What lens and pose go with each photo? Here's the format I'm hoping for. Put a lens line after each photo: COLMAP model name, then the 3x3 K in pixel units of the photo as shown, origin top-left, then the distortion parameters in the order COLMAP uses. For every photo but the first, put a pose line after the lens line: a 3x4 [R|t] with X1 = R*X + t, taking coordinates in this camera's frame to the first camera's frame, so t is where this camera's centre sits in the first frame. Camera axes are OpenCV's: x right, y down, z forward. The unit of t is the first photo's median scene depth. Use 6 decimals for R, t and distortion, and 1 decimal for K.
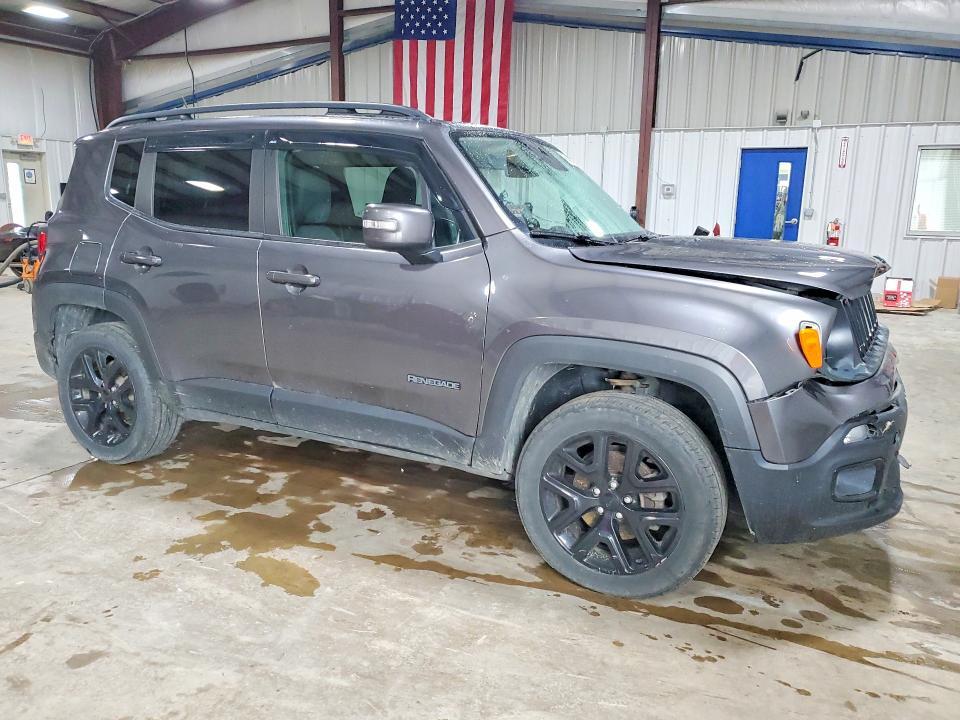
lens RADIAL K [[791.0, 0, 482.0], [0, 791.0, 357.8], [0, 0, 1]] dist [0.011720, 0.004779]
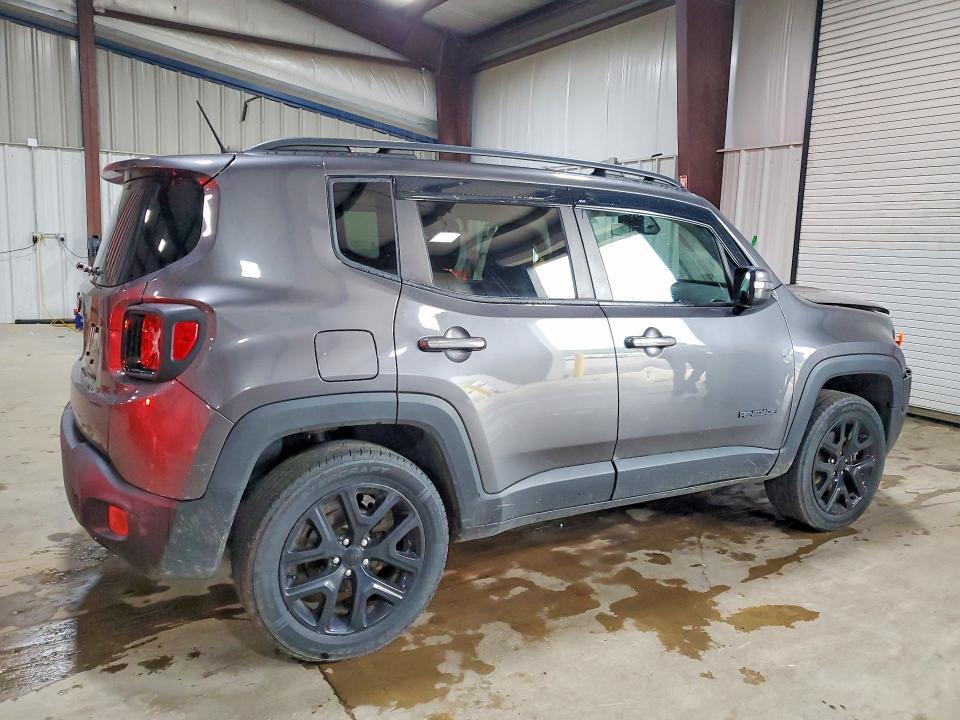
lens RADIAL K [[768.8, 0, 477.6], [0, 768.8, 361.2], [0, 0, 1]] dist [0.009127, 0.016864]
pose [[0.498563, -0.134018, 0.856431, -1.073797], [0.144392, 0.987013, 0.070396, -0.163686], [-0.854744, 0.088565, 0.511439, 0.641628]]
